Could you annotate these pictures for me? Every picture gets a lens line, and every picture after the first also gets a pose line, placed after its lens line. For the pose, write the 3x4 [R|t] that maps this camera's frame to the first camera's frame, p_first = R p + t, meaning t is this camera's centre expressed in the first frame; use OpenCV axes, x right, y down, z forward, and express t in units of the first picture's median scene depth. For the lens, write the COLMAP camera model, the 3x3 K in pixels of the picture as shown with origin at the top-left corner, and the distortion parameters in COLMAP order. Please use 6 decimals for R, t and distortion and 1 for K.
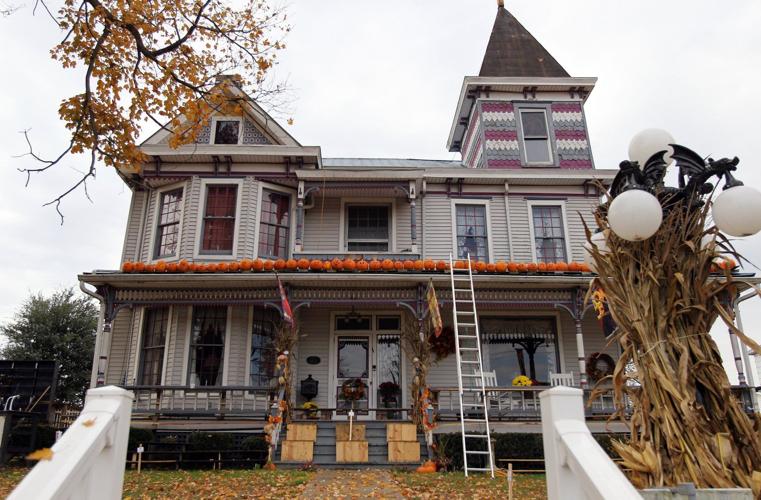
lens RADIAL K [[588.1, 0, 379.6], [0, 588.1, 269.5], [0, 0, 1]] dist [0.052871, -0.000692]
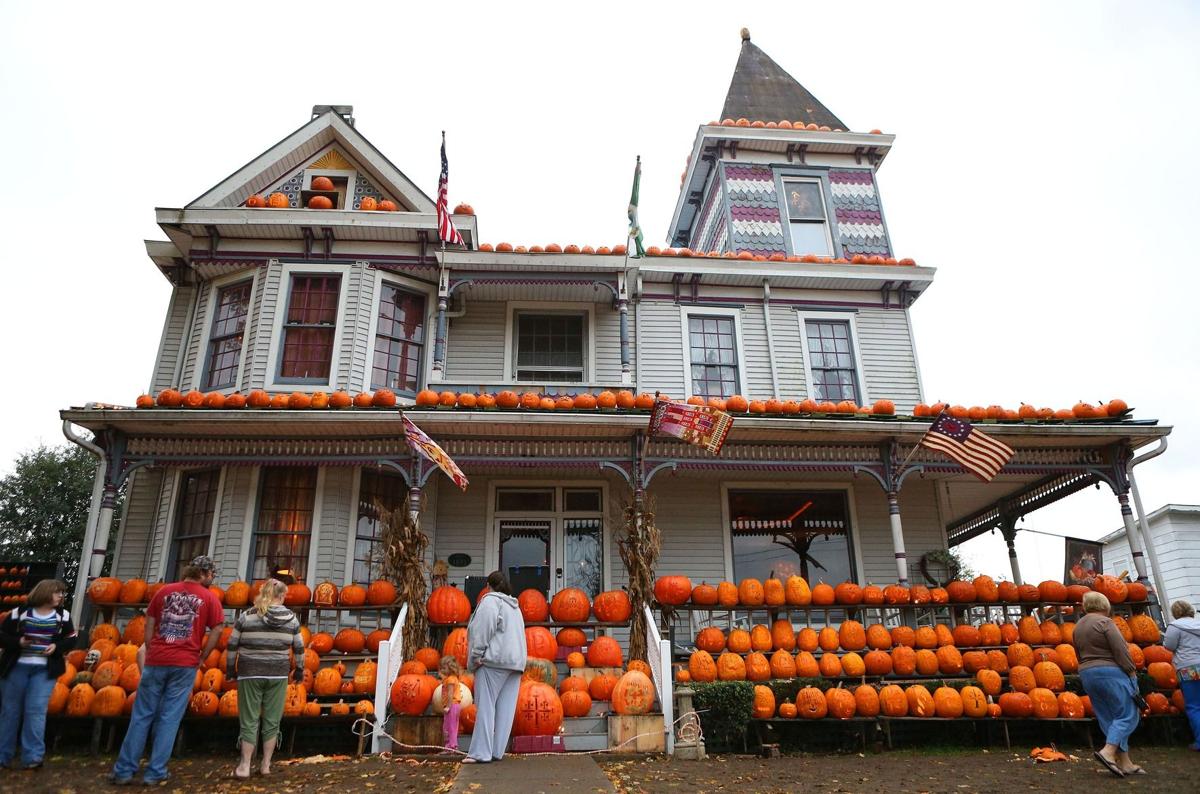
lens RADIAL K [[835.4, 0, 600.0], [0, 835.4, 397.0], [0, 0, 1]] dist [-0.001307, 0.003233]
pose [[0.998690, 0.010984, 0.049978, -0.011326], [-0.008576, 0.998804, -0.048131, 0.024275], [-0.050447, 0.047639, 0.997590, 0.113861]]
